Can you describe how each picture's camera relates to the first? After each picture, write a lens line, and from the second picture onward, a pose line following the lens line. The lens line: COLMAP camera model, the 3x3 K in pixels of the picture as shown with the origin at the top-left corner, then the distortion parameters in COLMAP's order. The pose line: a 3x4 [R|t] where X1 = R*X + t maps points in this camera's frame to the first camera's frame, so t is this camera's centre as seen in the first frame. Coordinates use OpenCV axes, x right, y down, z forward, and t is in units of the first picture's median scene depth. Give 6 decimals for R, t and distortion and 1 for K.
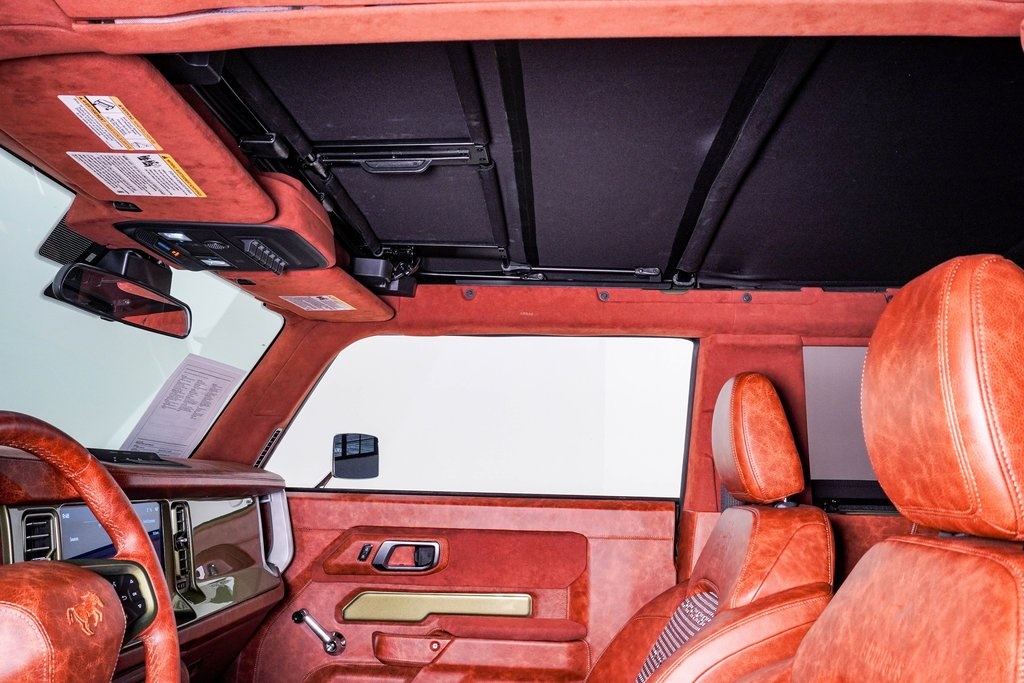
lens RADIAL K [[853.0, 0, 512.0], [0, 853.0, 341.5], [0, 0, 1]] dist [-0.013739, 0.014866]
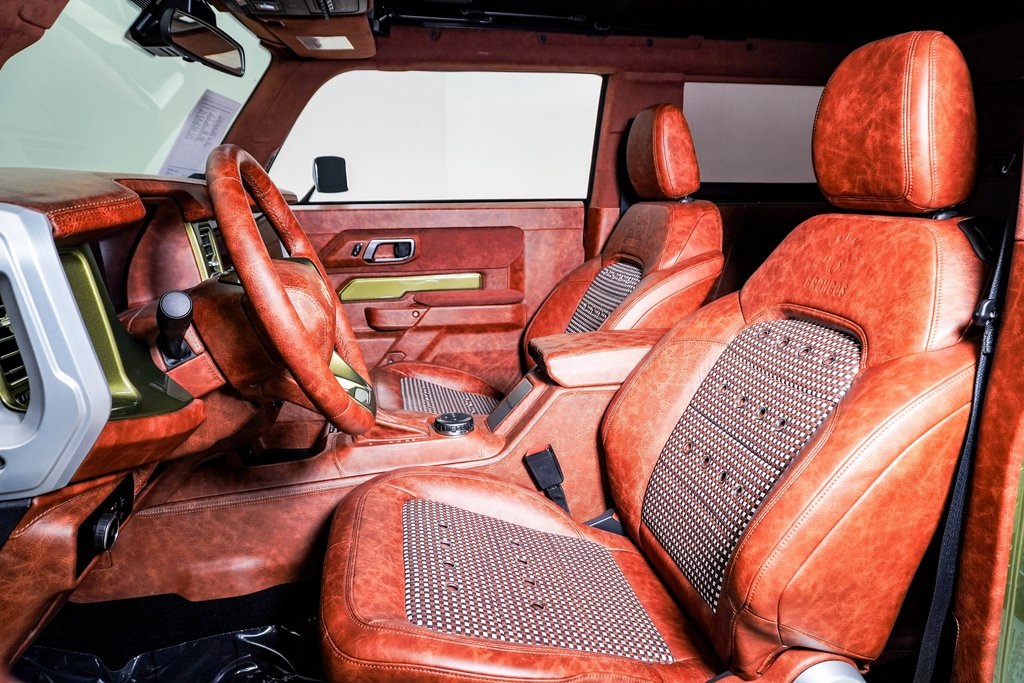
lens RADIAL K [[692.1, 0, 512.0], [0, 692.1, 341.5], [0, 0, 1]] dist [-0.069528, 0.055647]
pose [[0.969531, -0.084035, 0.230104, -0.198033], [-0.006804, 0.929720, 0.368204, -0.009266], [-0.244874, -0.358550, 0.900821, -0.048099]]
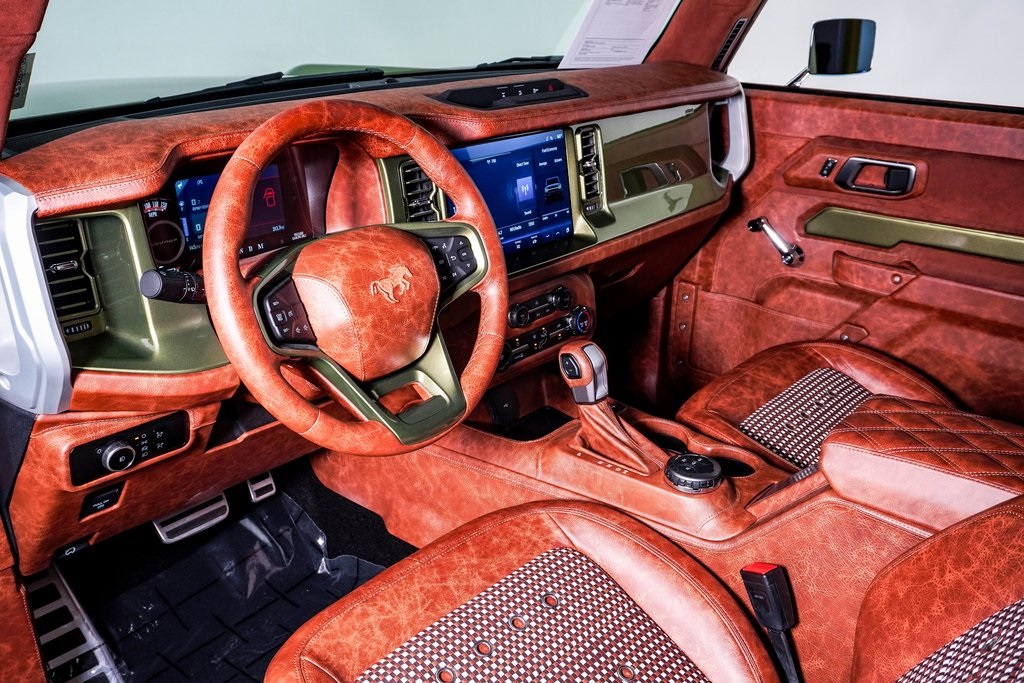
lens RADIAL K [[905.7, 0, 512.0], [0, 905.7, 341.5], [0, 0, 1]] dist [-0.005147, -0.004832]
pose [[0.785214, 0.218034, -0.579569, 0.154856], [0.109367, 0.872414, 0.476375, -0.078609], [0.609490, -0.437442, 0.661186, 0.101893]]
